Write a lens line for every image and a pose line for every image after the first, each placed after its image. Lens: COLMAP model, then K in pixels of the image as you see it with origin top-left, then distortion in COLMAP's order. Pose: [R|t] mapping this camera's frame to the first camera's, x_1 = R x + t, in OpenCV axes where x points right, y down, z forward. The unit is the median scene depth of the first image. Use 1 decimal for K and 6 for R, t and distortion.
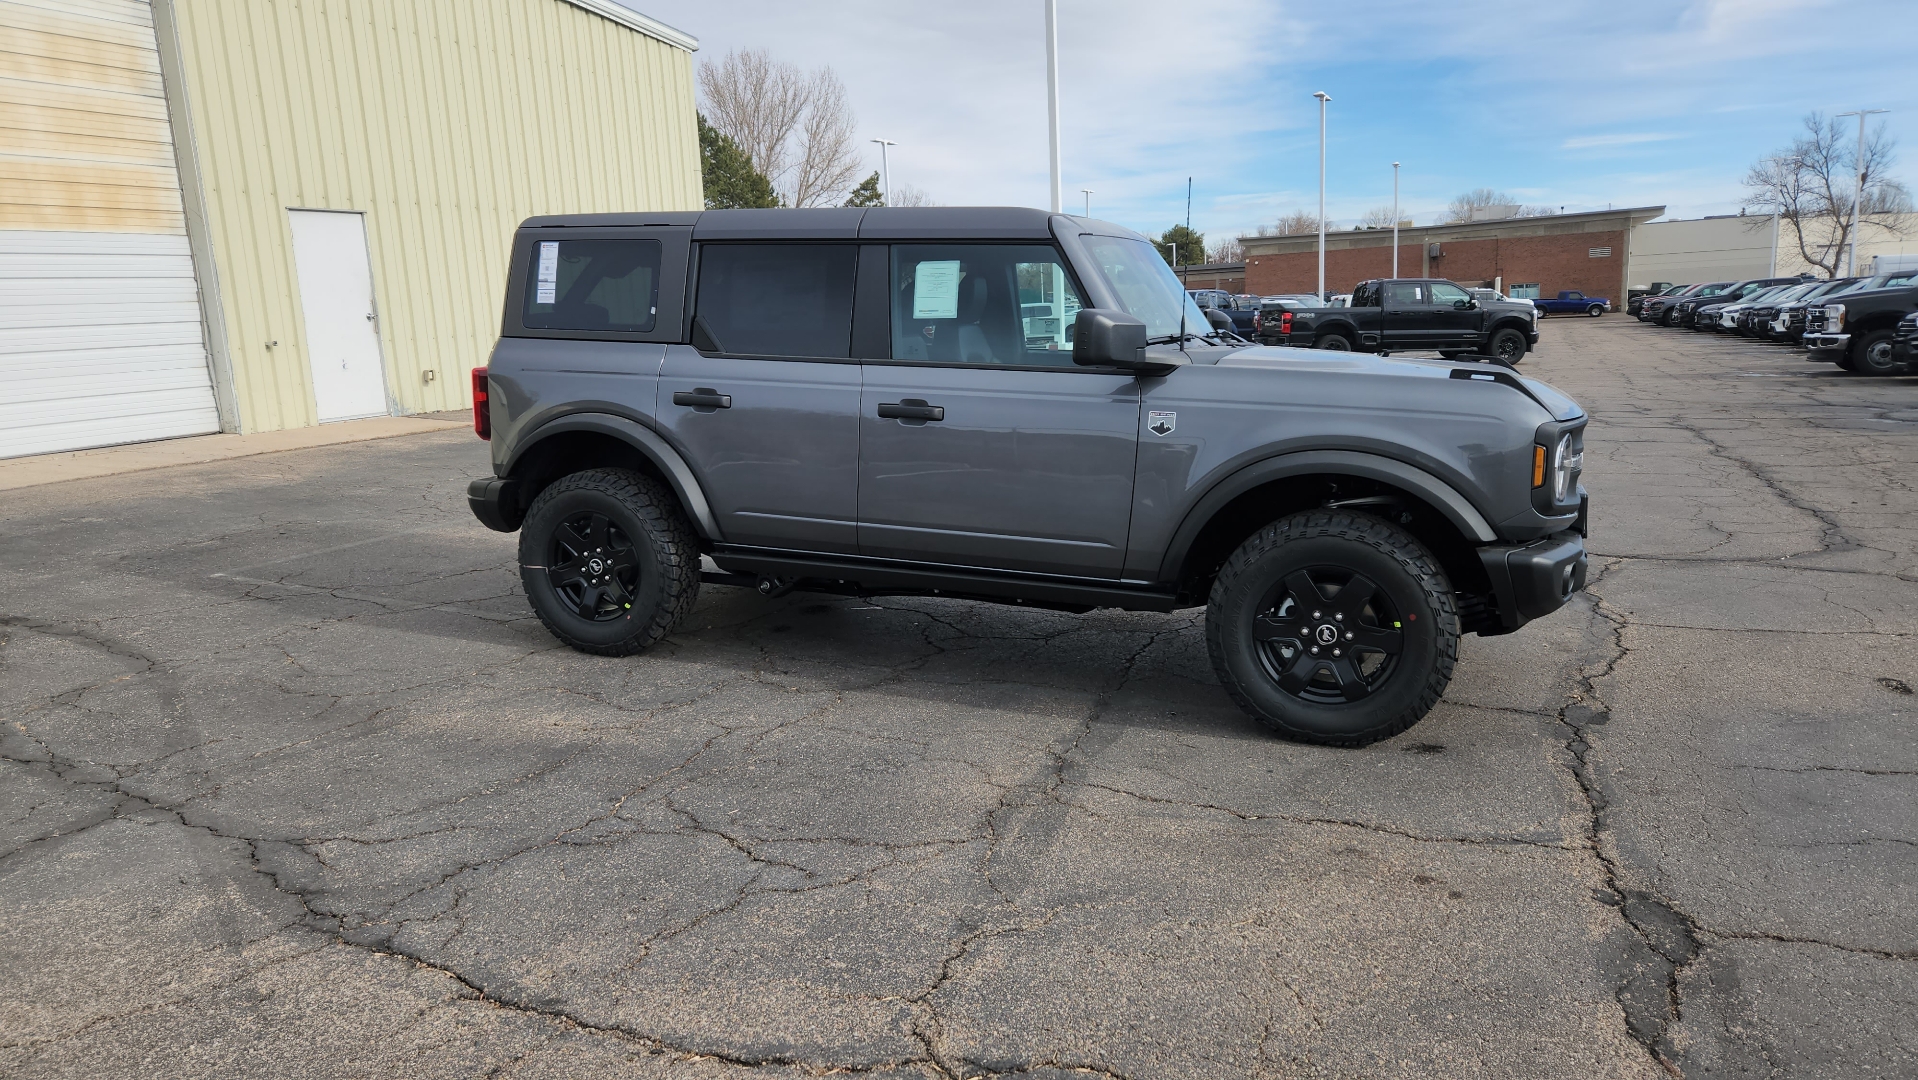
lens RADIAL K [[1276.5, 0, 921.8], [0, 1276.5, 539.1], [0, 0, 1]] dist [0.072109, -0.057395]
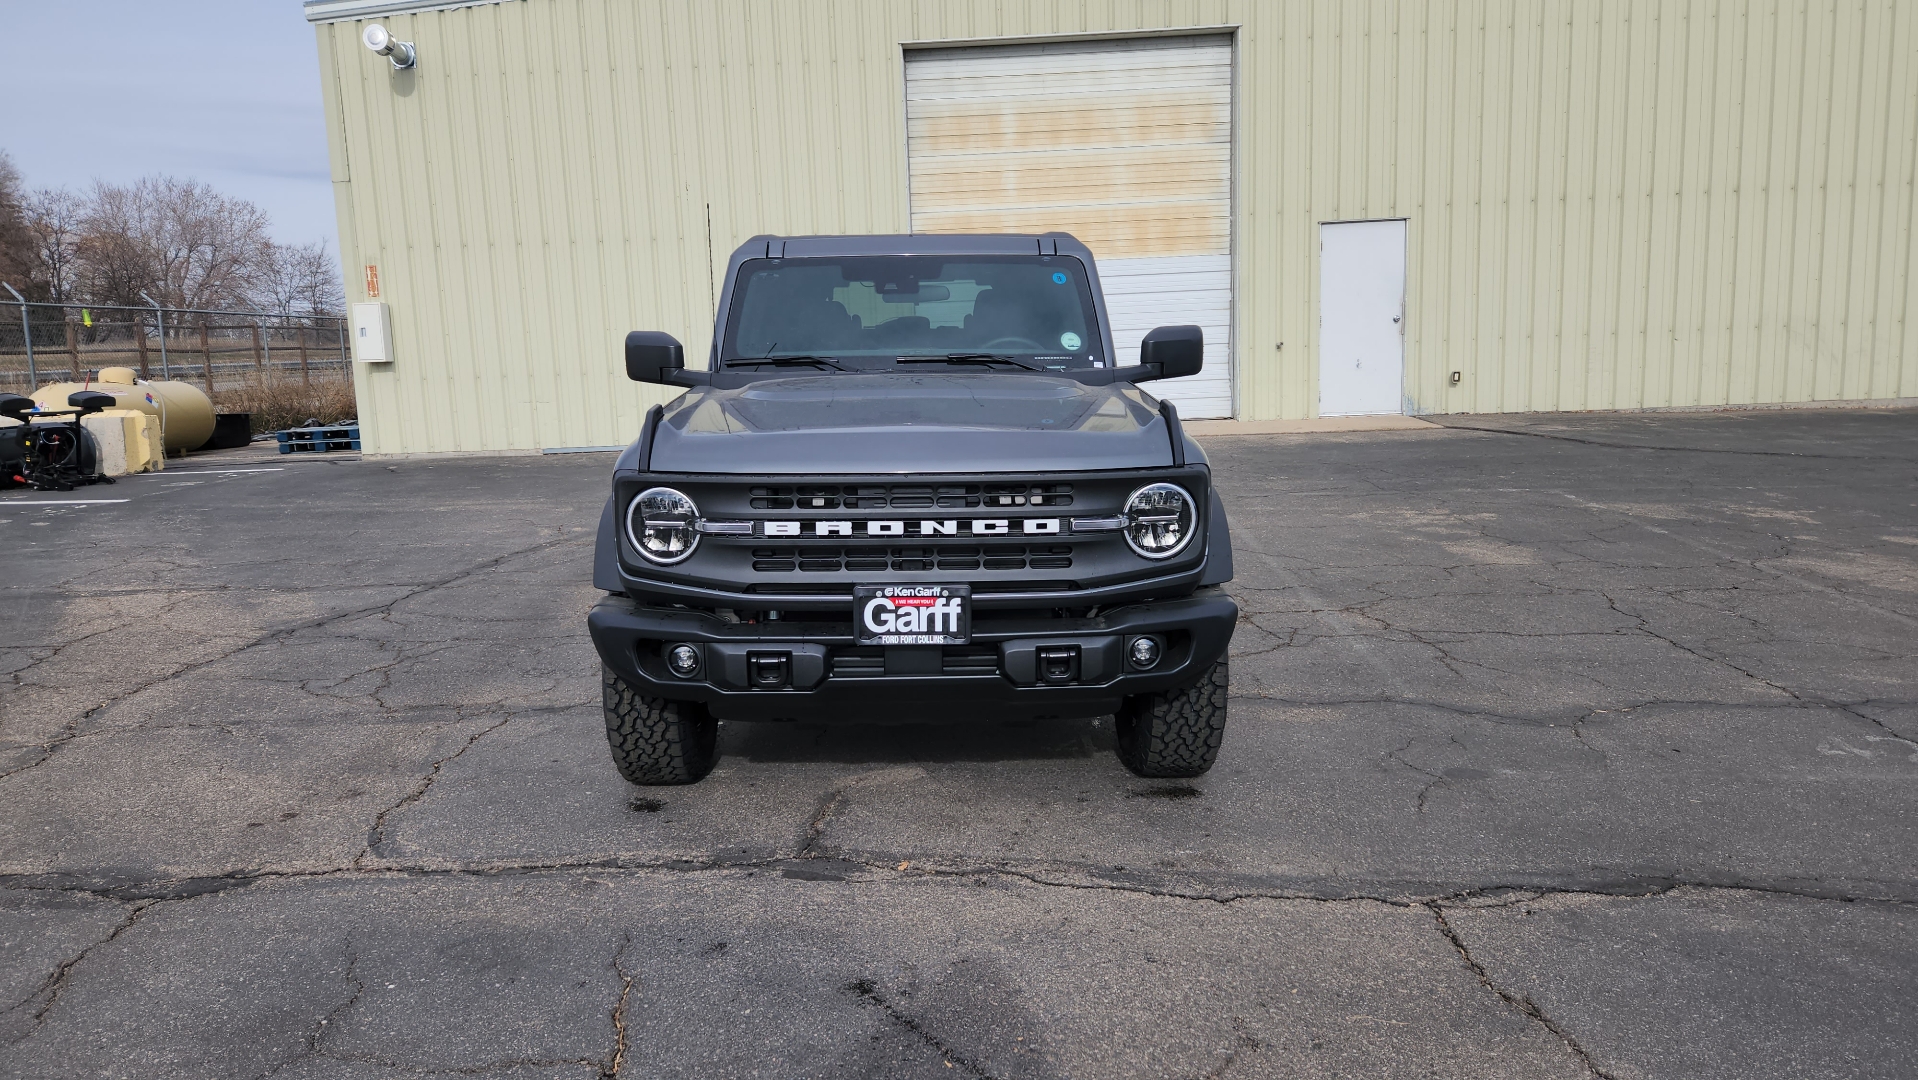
lens RADIAL K [[1280.7, 0, 925.9], [0, 1280.7, 544.2], [0, 0, 1]] dist [0.062433, -0.038458]
pose [[0.394758, 0.159616, -0.904814, 1.093781], [-0.150891, 0.982686, 0.107521, -0.132250], [0.906310, 0.094084, 0.412007, 0.664664]]
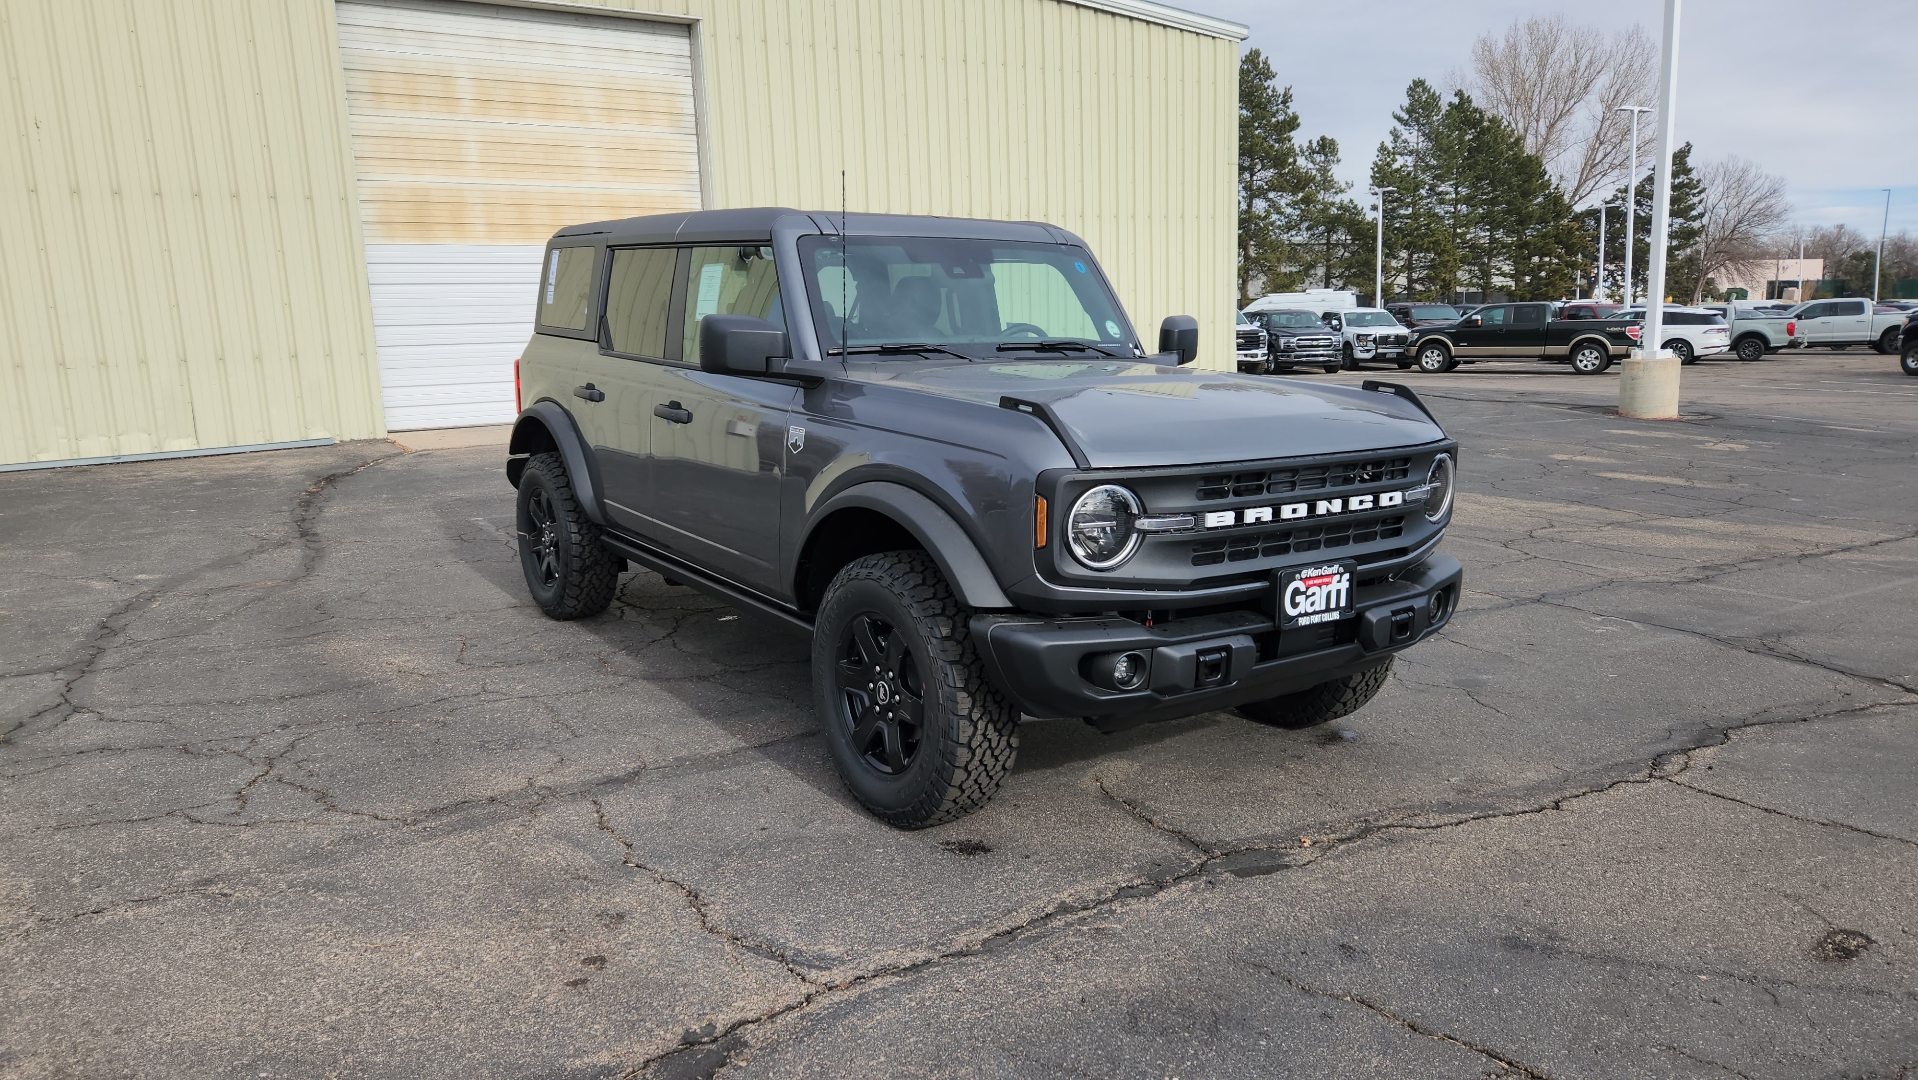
lens RADIAL K [[1277.9, 0, 917.2], [0, 1277.9, 549.0], [0, 0, 1]] dist [0.071396, -0.054934]
pose [[0.838303, 0.108324, -0.534335, 0.667933], [-0.103281, 0.993870, 0.039448, -0.050354], [0.535332, 0.022117, 0.844352, 0.236431]]
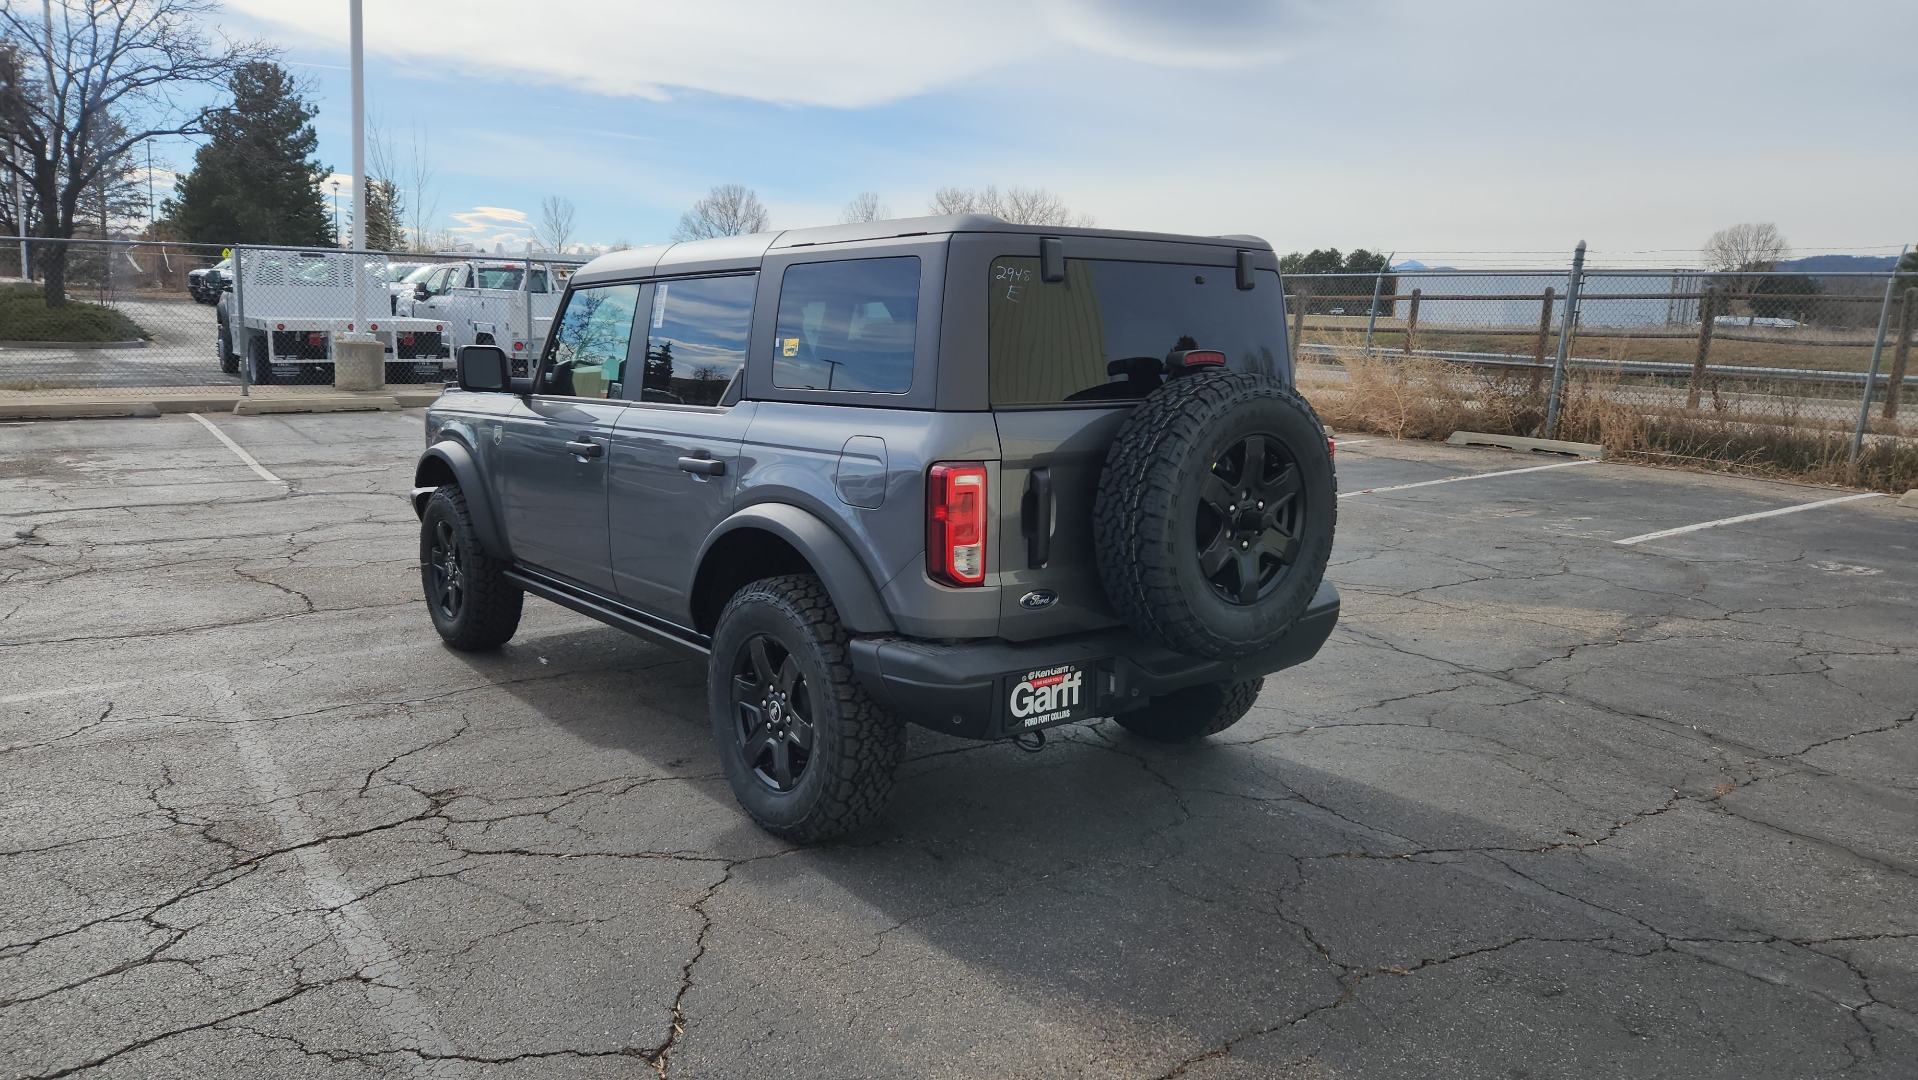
lens RADIAL K [[1277.9, 0, 929.5], [0, 1277.9, 530.2], [0, 0, 1]] dist [0.071396, -0.054934]
pose [[-0.872332, -0.084410, 0.481572, -0.570785], [0.075886, 0.949670, 0.303920, -0.367576], [-0.482988, 0.301664, -0.822023, 1.953692]]
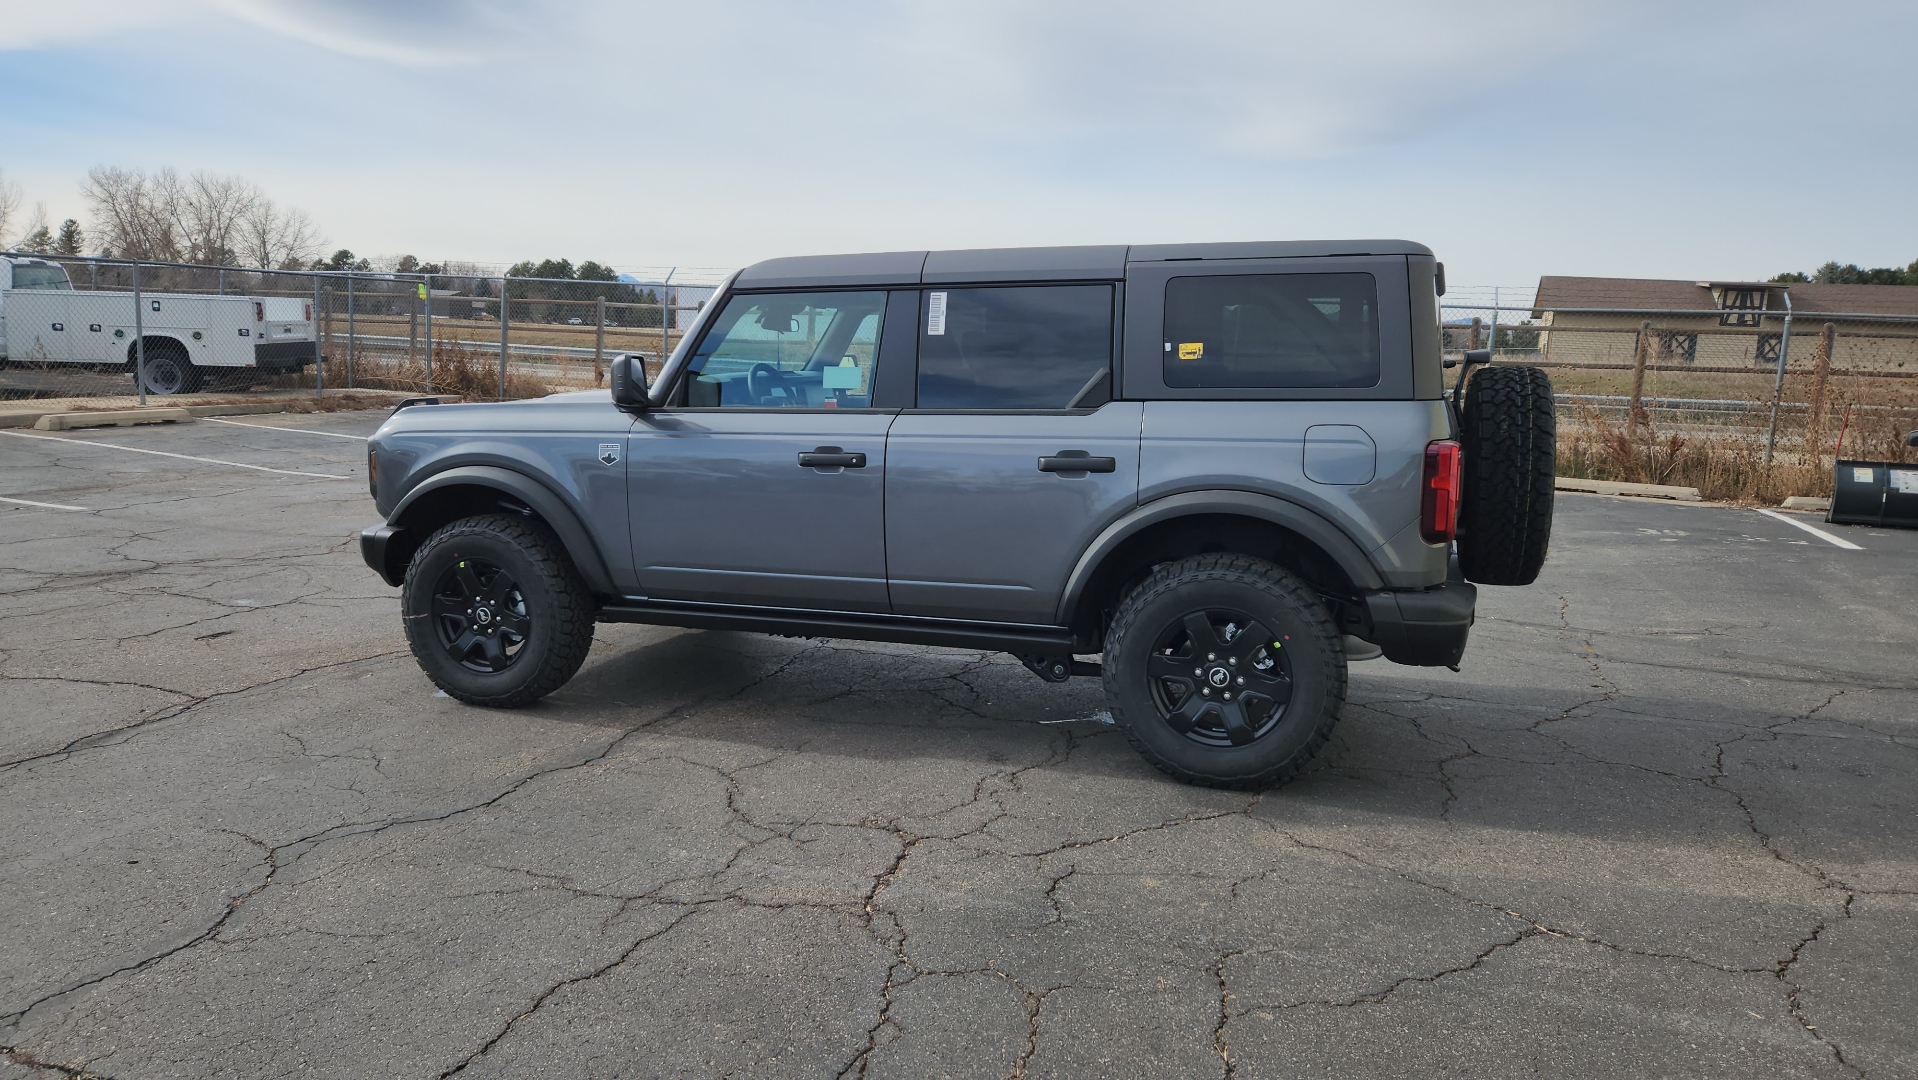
lens RADIAL K [[1276.5, 0, 925.2], [0, 1276.5, 532.1], [0, 0, 1]] dist [0.072109, -0.057395]
pose [[-0.997801, -0.000026, -0.066278, 0.120272], [-0.020949, 0.948860, 0.315003, -0.396357], [0.062880, 0.315699, -0.946774, 2.168455]]
